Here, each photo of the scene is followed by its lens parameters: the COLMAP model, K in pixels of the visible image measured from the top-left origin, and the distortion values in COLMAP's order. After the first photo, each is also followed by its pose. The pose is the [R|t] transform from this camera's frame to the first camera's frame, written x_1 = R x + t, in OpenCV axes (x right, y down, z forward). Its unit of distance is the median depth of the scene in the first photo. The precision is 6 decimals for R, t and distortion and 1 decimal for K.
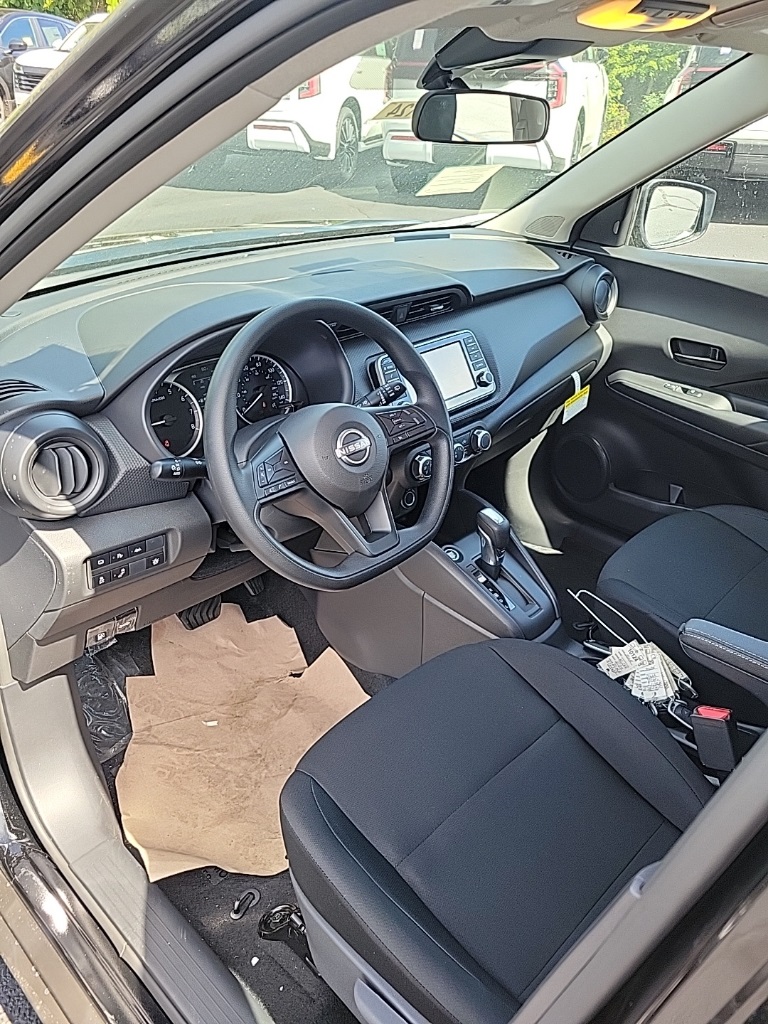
lens RADIAL K [[777.9, 0, 403.2], [0, 777.9, 489.5], [0, 0, 1]] dist [0.030829, -0.011085]
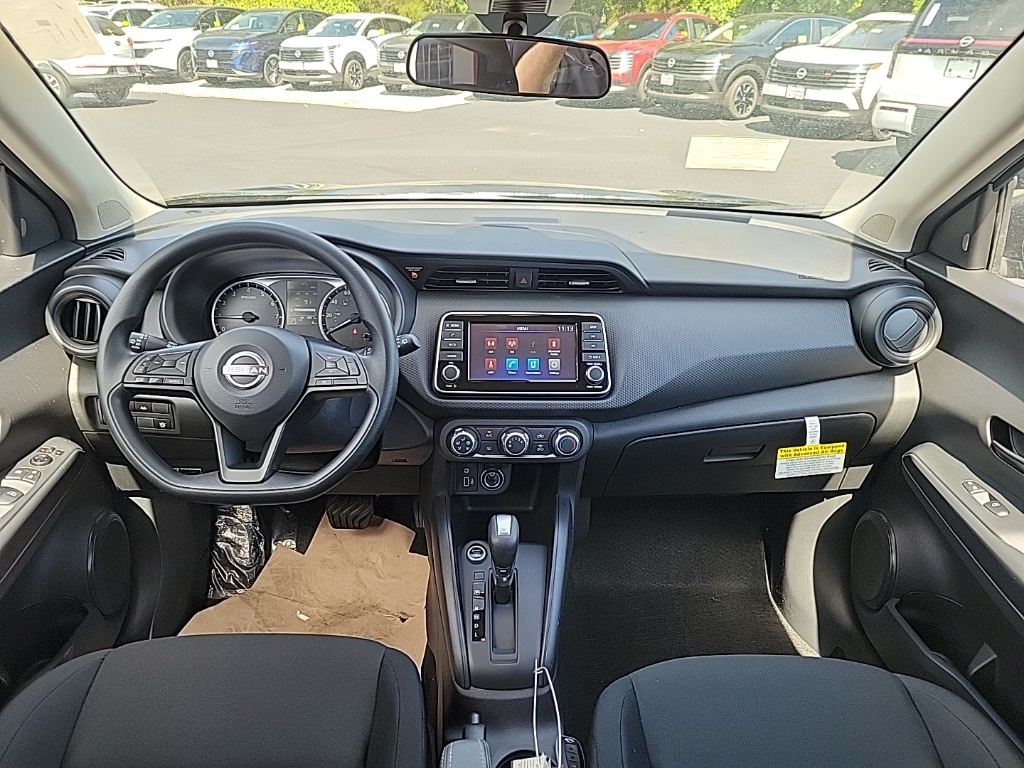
lens RADIAL K [[777.9, 0, 521.3], [0, 777.9, 380.2], [0, 0, 1]] dist [0.030829, -0.011085]
pose [[0.715461, 0.266644, -0.645768, 0.476881], [-0.336697, 0.941482, 0.015713, -0.099883], [0.612169, 0.206186, 0.763372, 0.260404]]
